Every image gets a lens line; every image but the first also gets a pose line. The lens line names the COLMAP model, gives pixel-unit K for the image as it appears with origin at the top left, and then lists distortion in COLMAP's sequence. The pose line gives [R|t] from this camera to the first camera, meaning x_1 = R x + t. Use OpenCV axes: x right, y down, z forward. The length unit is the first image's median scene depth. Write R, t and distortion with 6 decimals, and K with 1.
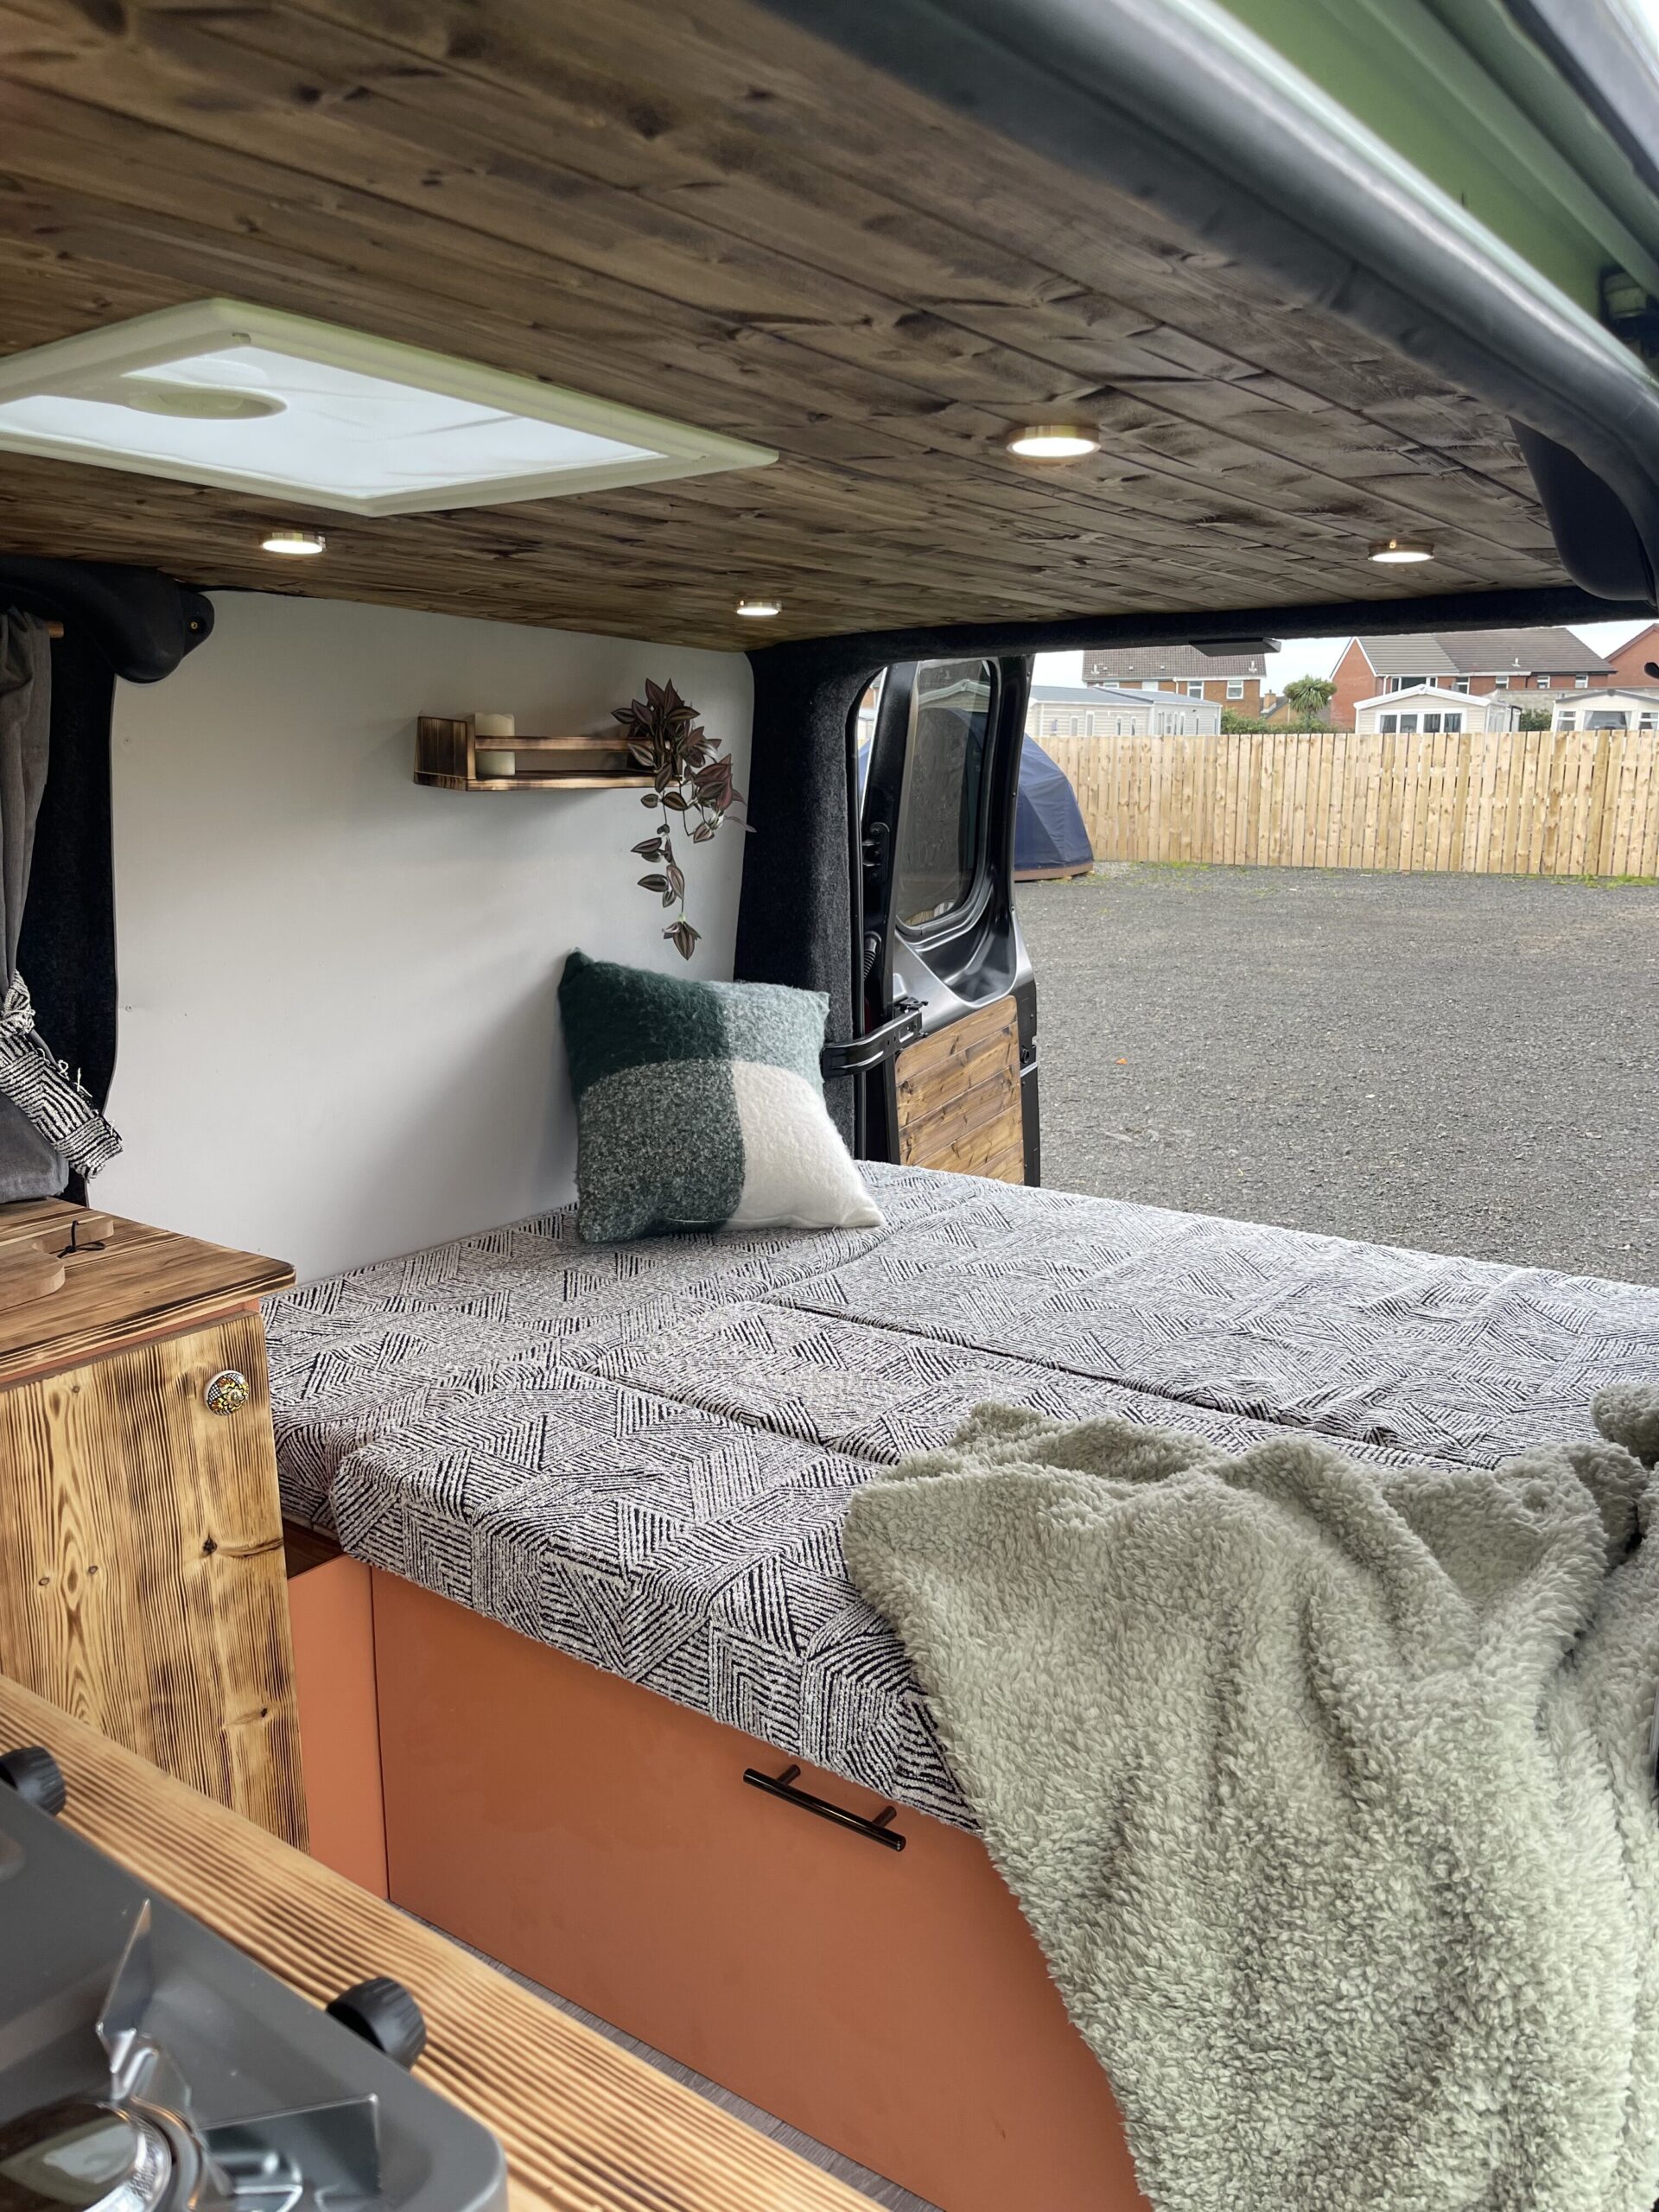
lens RADIAL K [[1667.7, 0, 838.9], [0, 1667.7, 1125.5], [0, 0, 1]] dist [0.038379, -0.035415]
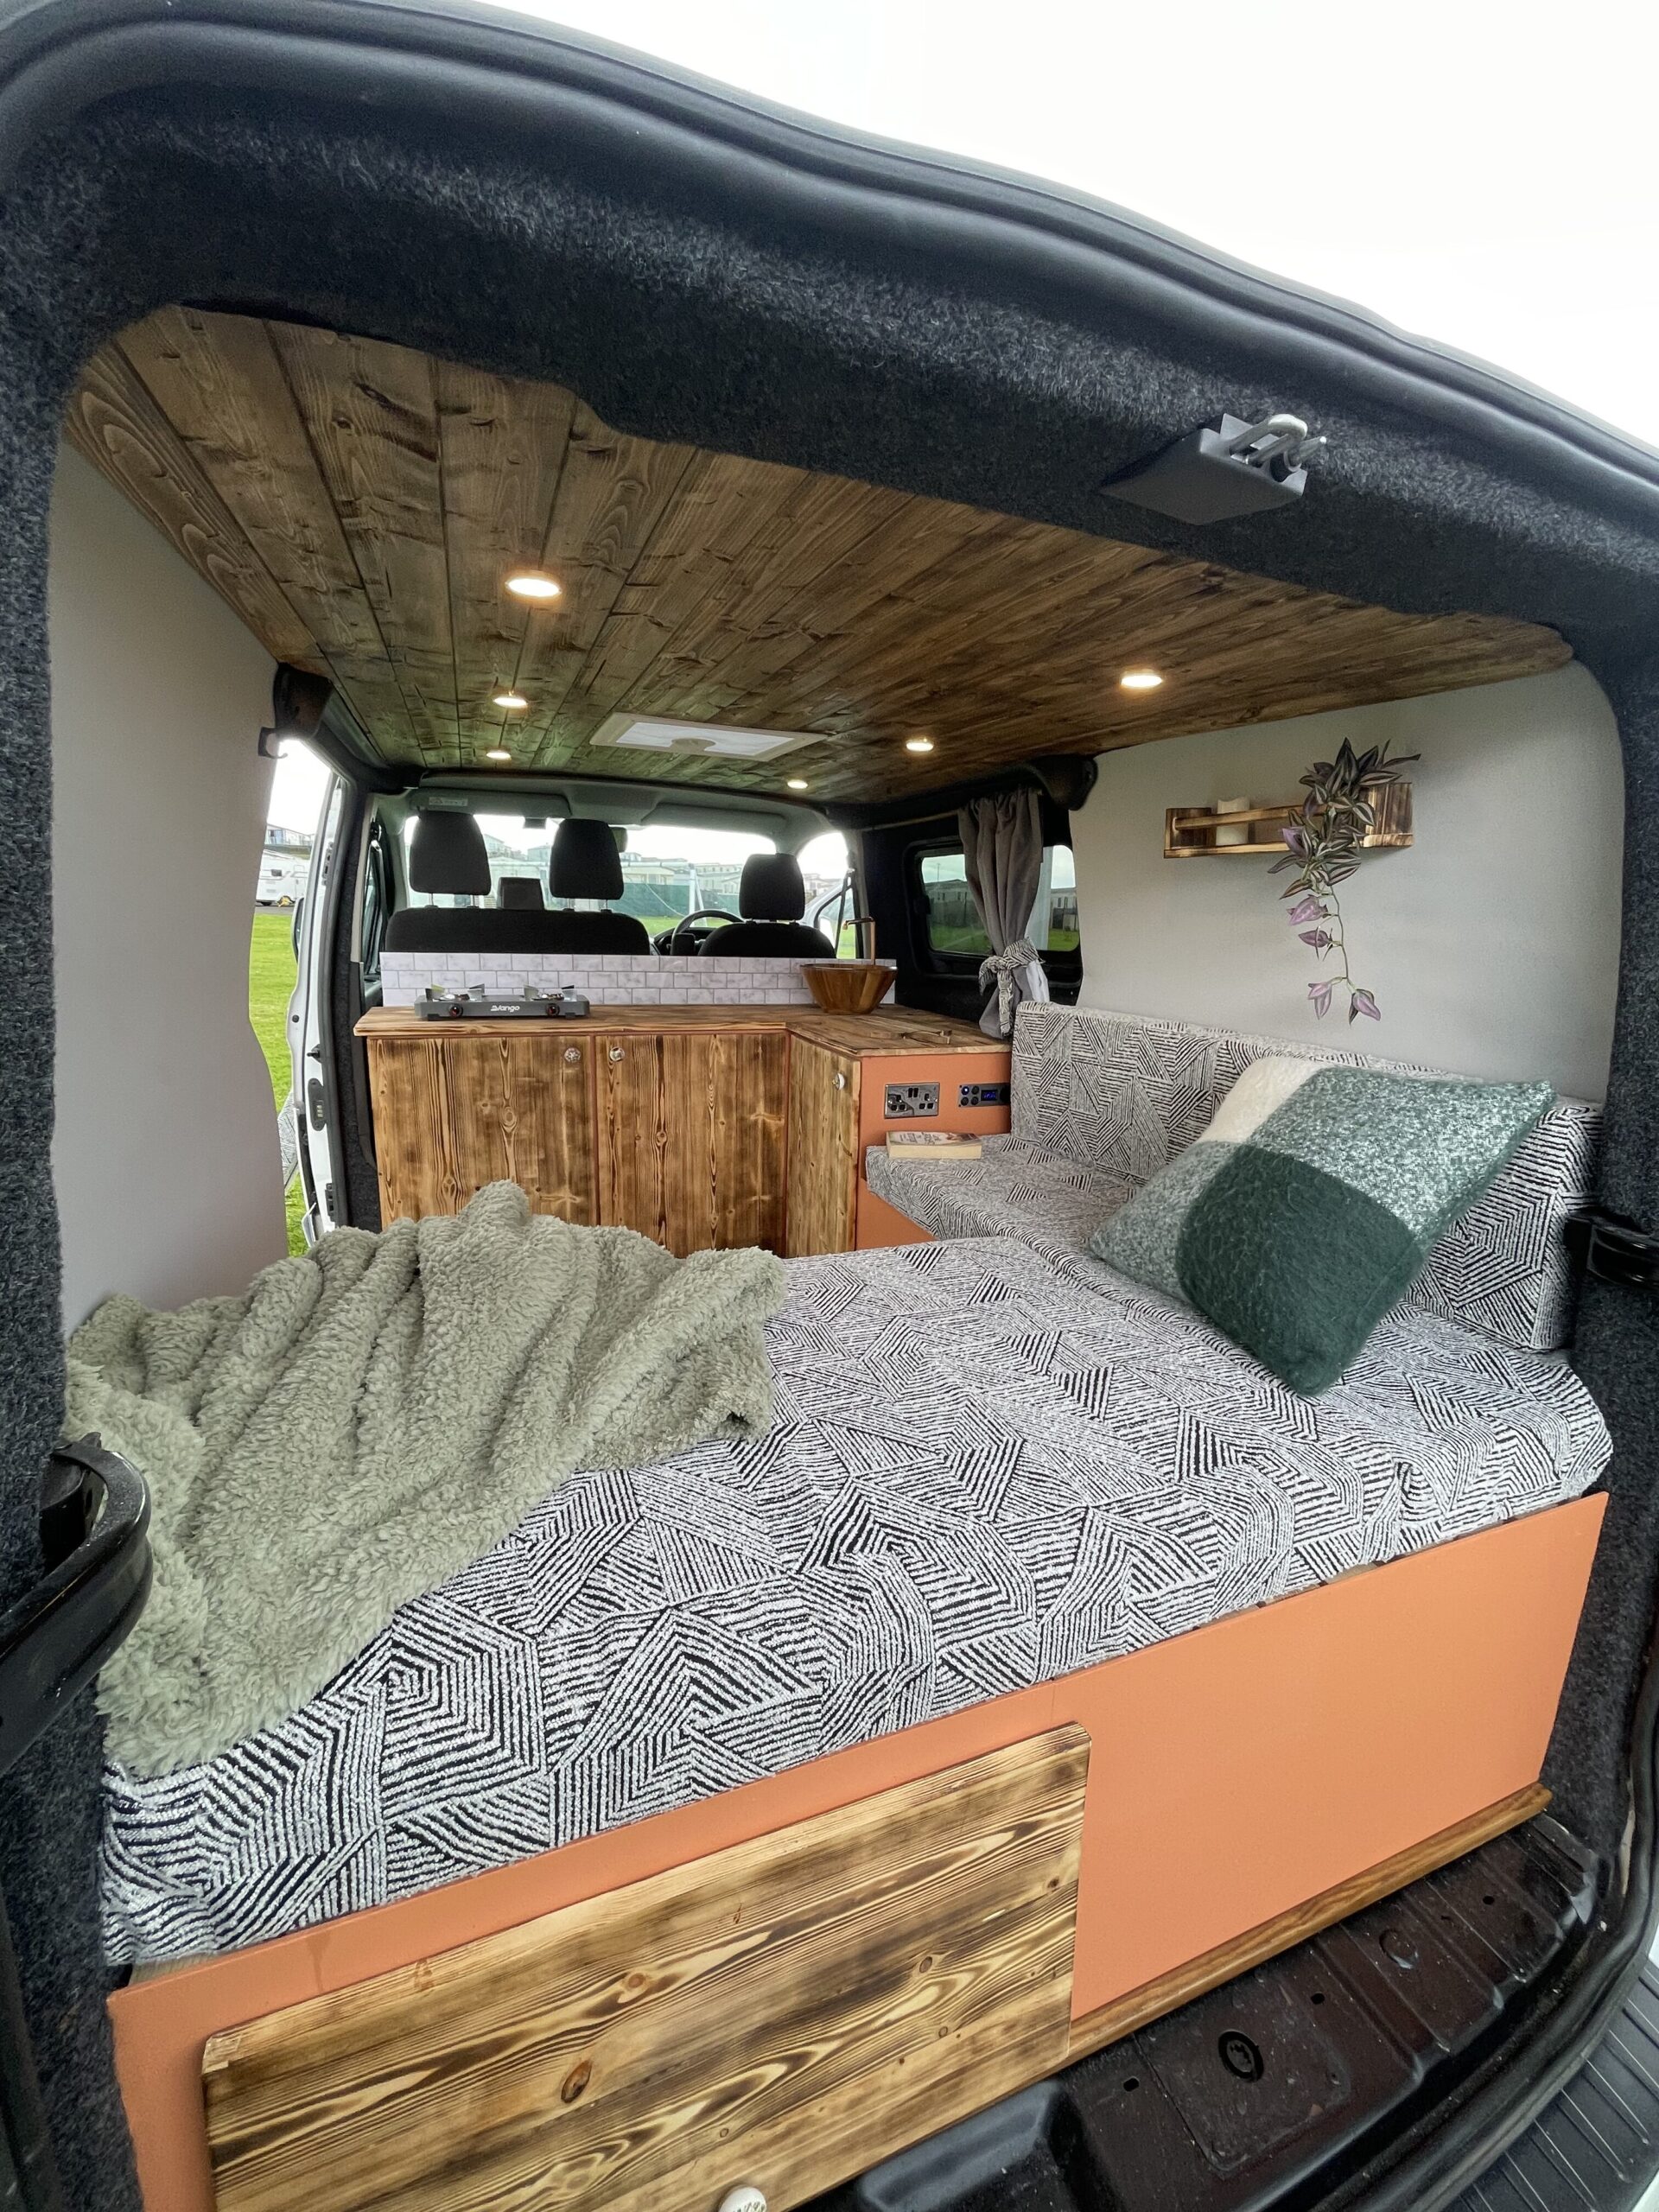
lens RADIAL K [[890.6, 0, 842.2], [0, 890.6, 1102.5], [0, 0, 1]] dist [-0.006813, 0.000906]
pose [[-0.530646, 0.163432, -0.831688, 0.799830], [-0.212248, 0.924350, 0.317062, -0.255483], [0.820589, 0.344771, -0.455814, 1.605282]]
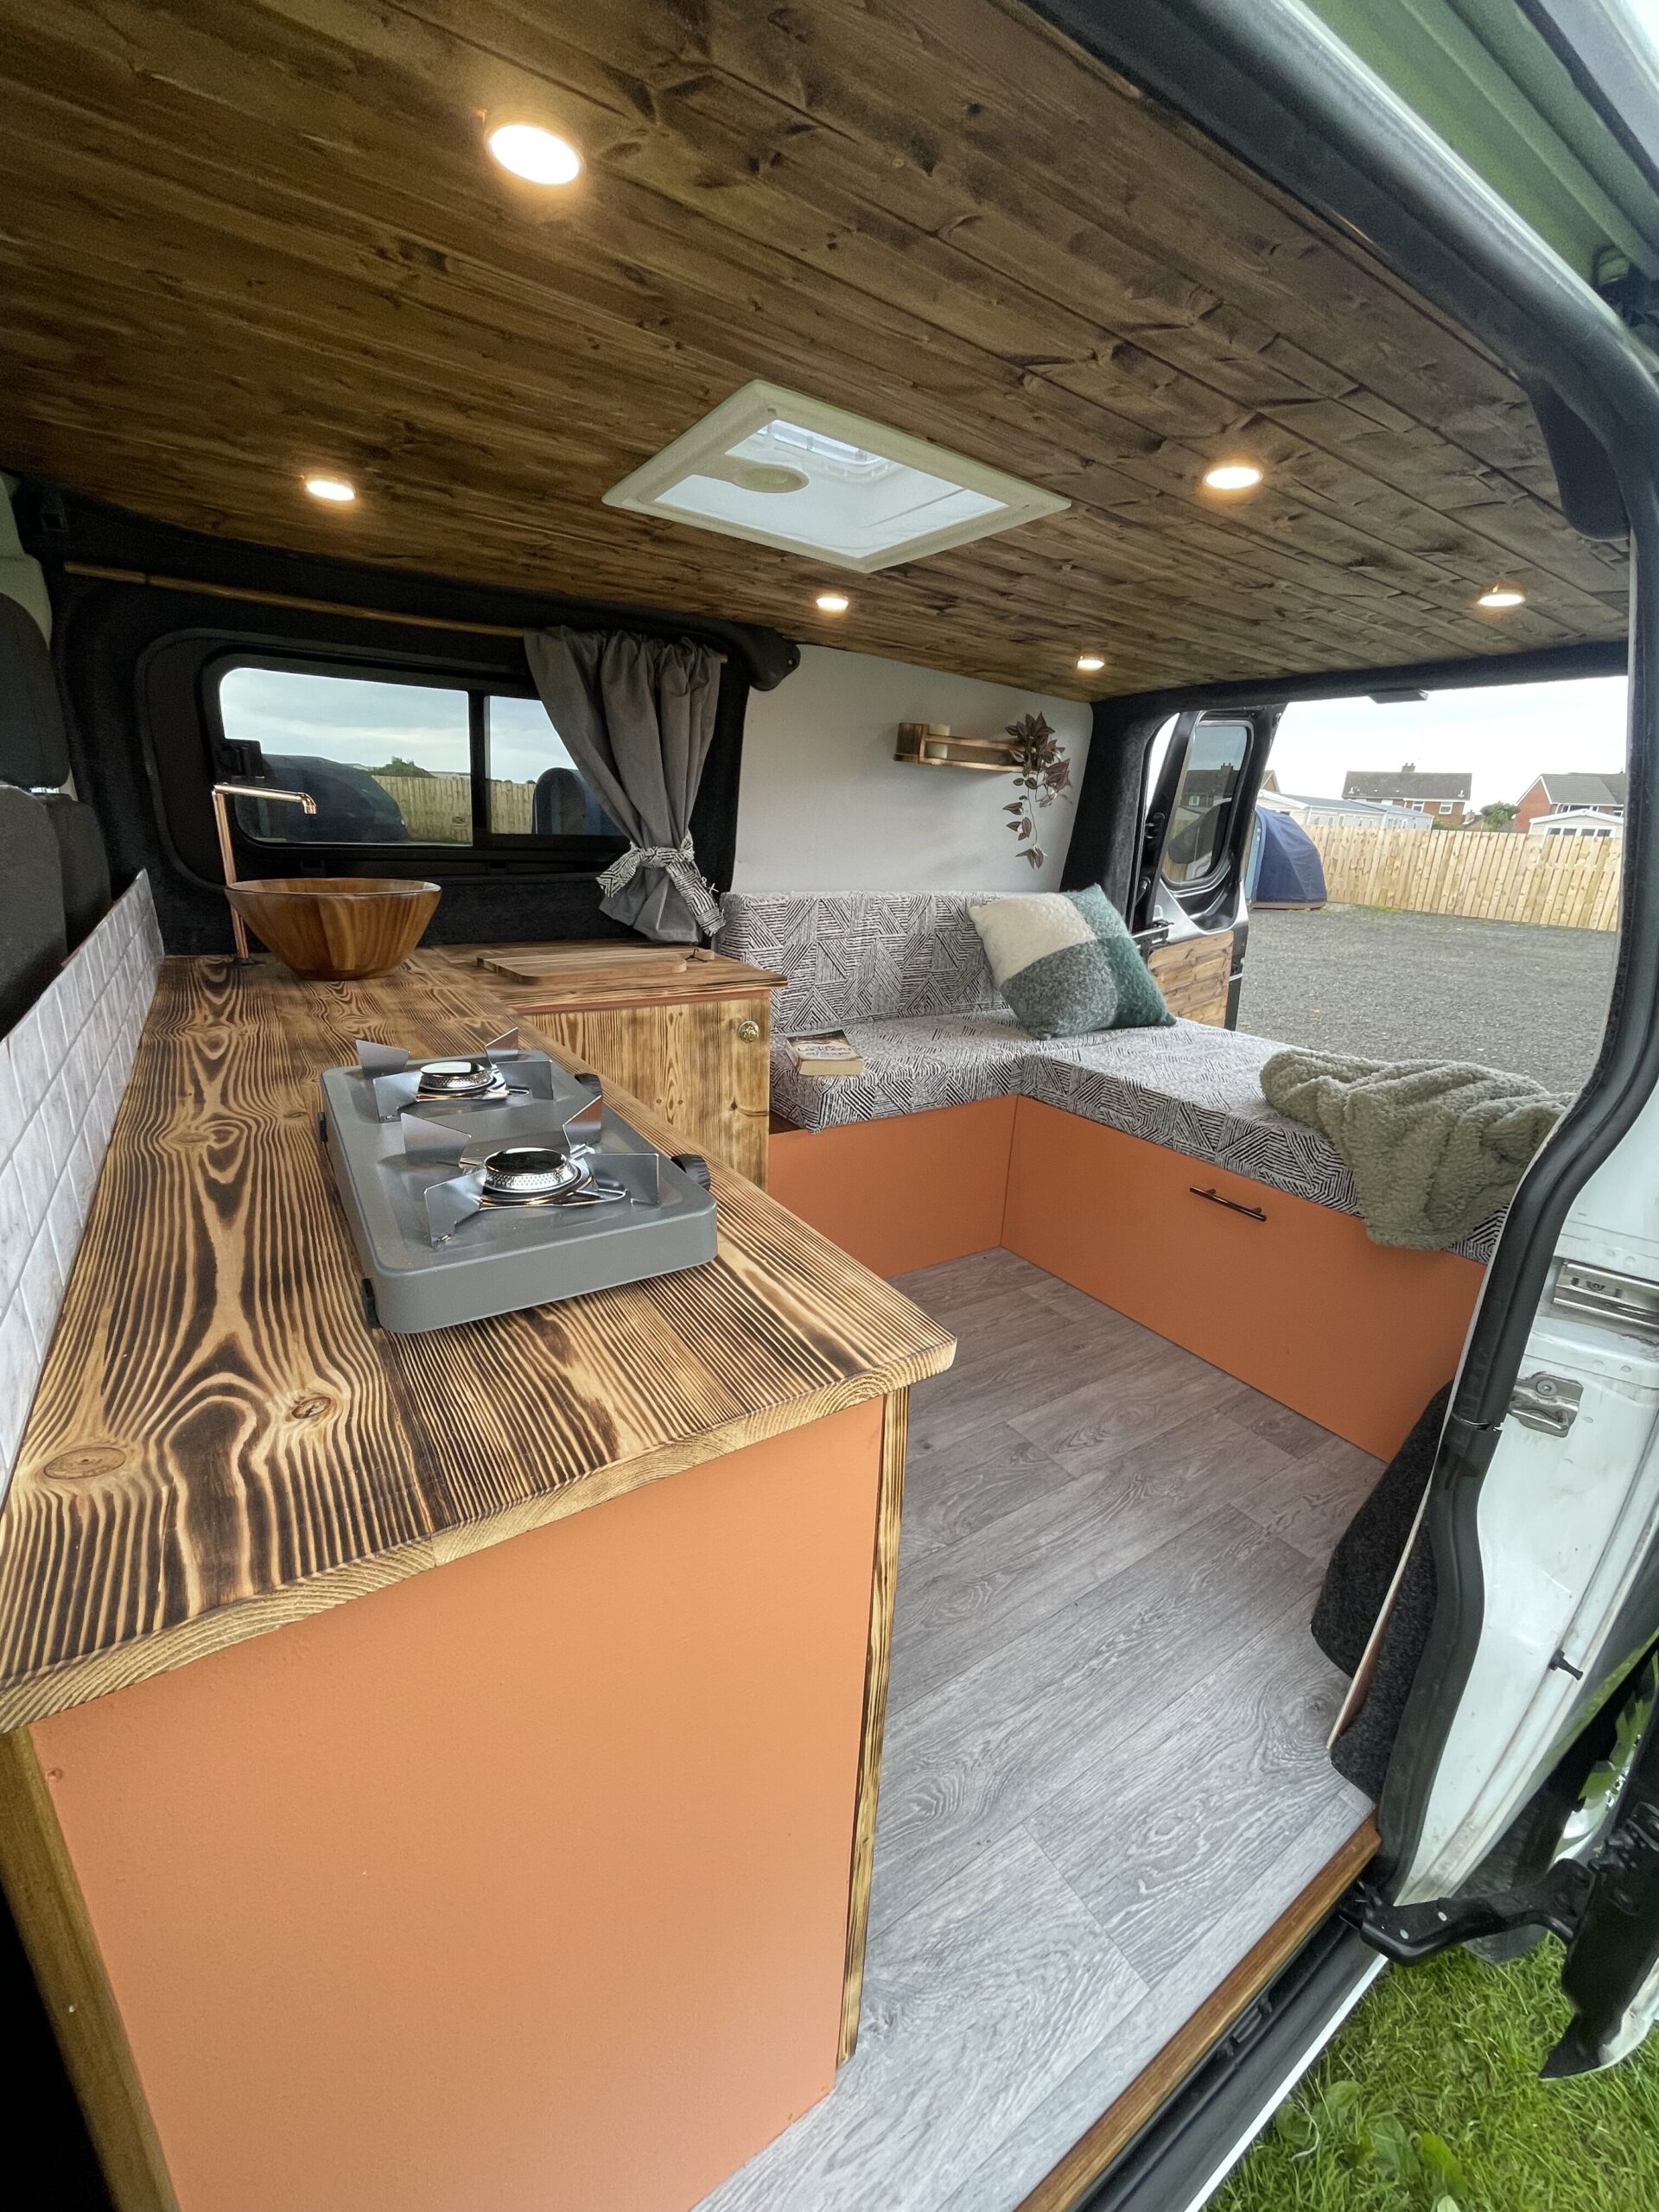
lens RADIAL K [[890.6, 0, 841.9], [0, 890.6, 1102.5], [0, 0, 1]] dist [-0.006813, 0.000906]
pose [[0.938711, 0.150807, -0.309965, 0.088375], [-0.124390, 0.986830, 0.103413, 0.113507], [0.321478, -0.058518, 0.945107, 0.002400]]
